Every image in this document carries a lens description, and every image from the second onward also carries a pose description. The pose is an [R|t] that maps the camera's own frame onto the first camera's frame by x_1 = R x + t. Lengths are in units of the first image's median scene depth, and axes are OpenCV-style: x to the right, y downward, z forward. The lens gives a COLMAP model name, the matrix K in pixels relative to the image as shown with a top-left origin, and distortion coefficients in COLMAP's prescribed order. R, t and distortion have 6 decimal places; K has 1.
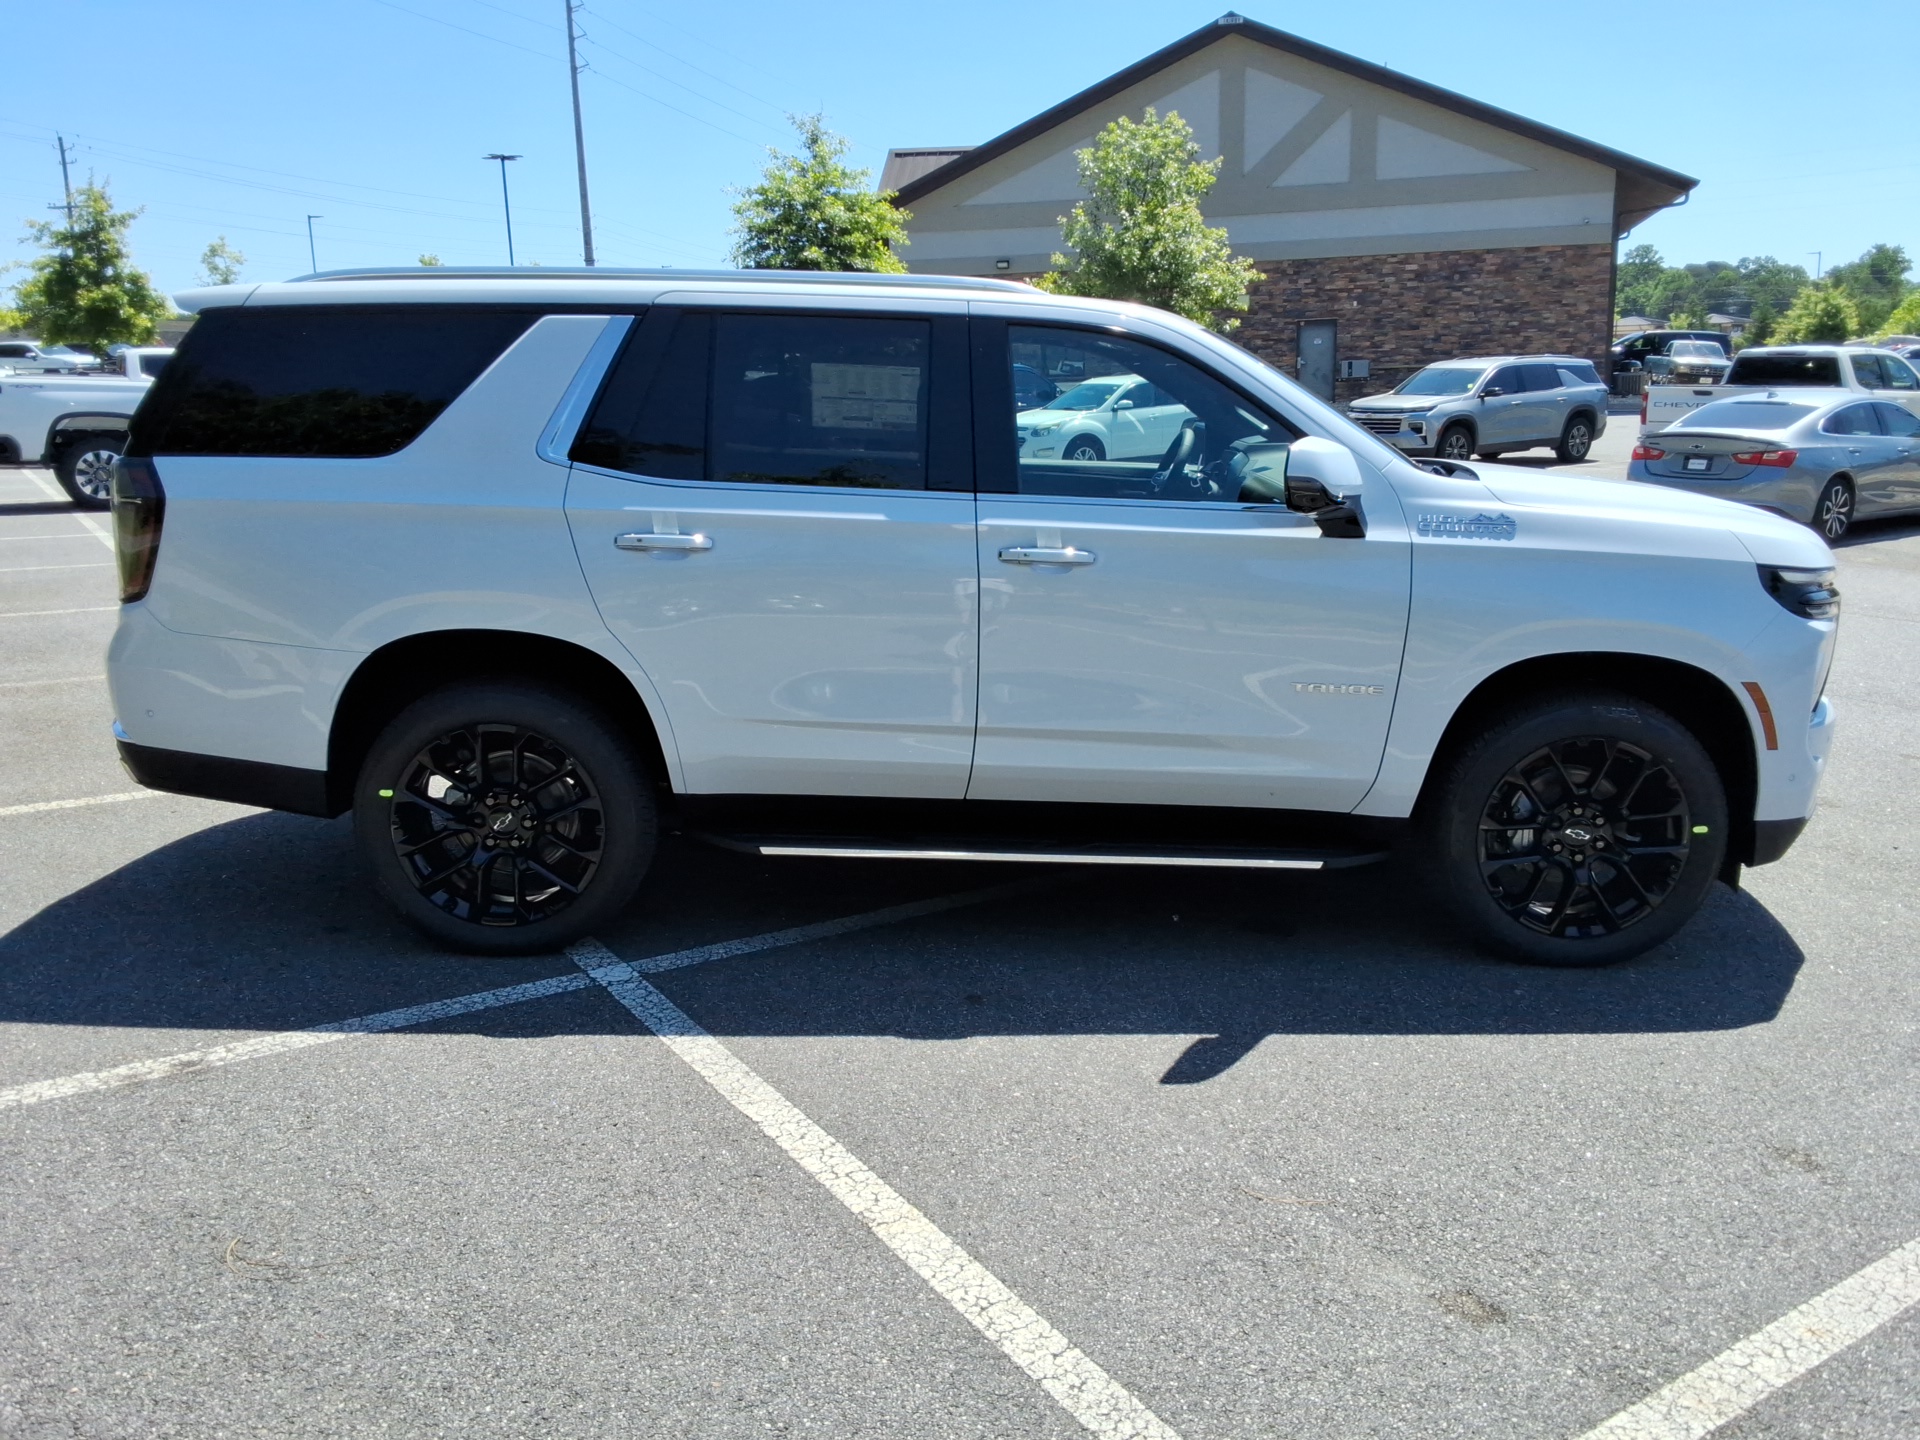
lens RADIAL K [[1544.6, 0, 977.3], [0, 1544.6, 691.4], [0, 0, 1]] dist [0.103028, -0.164124]
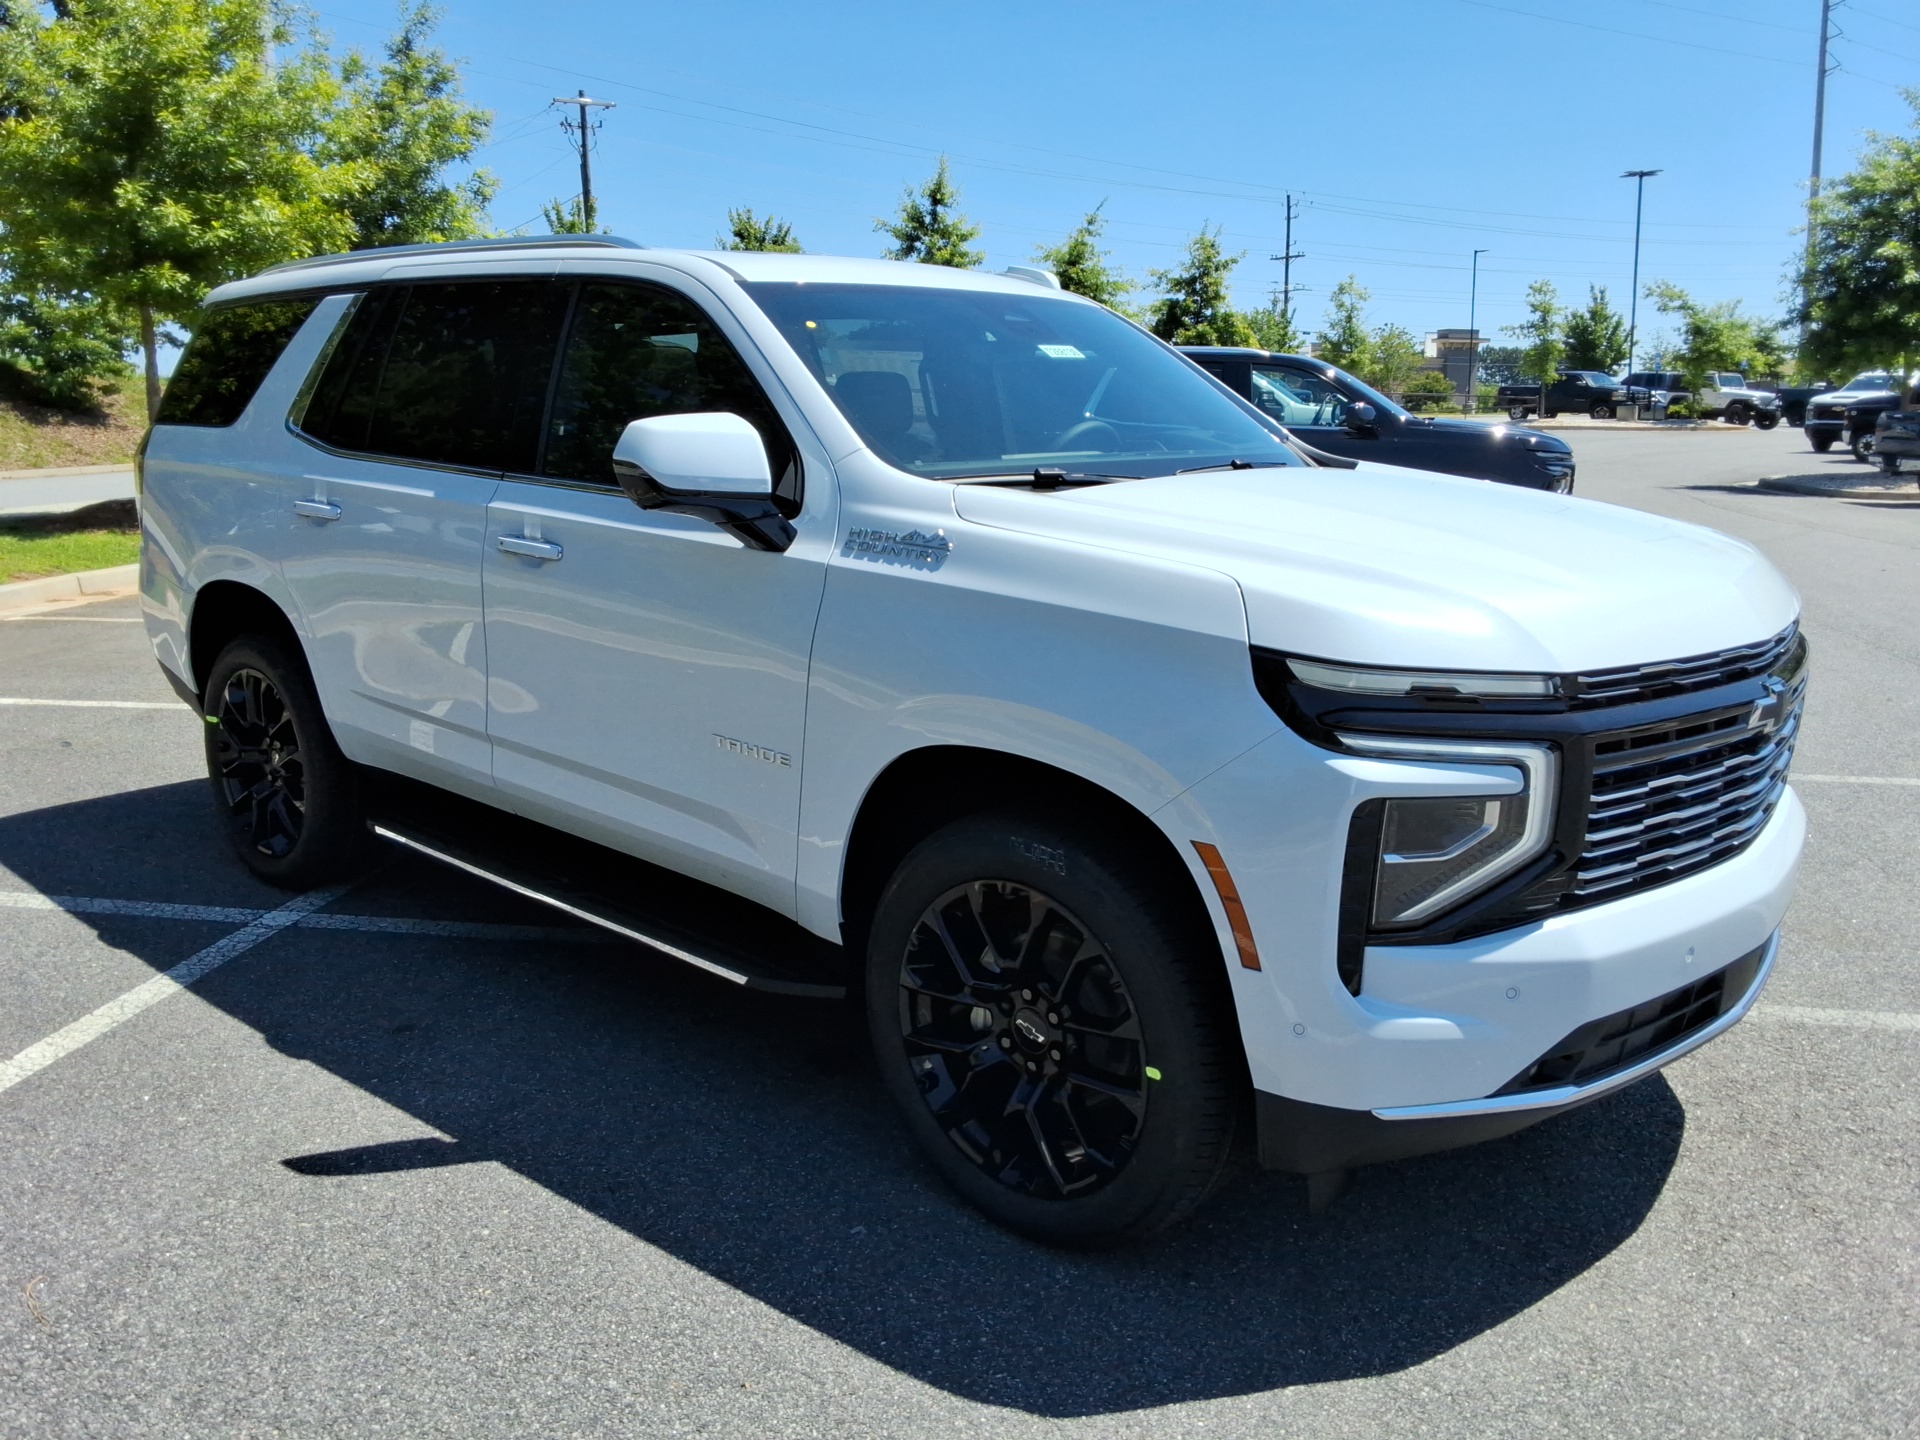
lens RADIAL K [[1544.6, 0, 964.7], [0, 1544.6, 712.5], [0, 0, 1]] dist [0.103028, -0.164124]
pose [[0.742088, 0.131448, -0.657288, 0.761257], [-0.136176, 0.989699, 0.044180, -0.064194], [0.656324, 0.056722, 0.752344, 0.480316]]
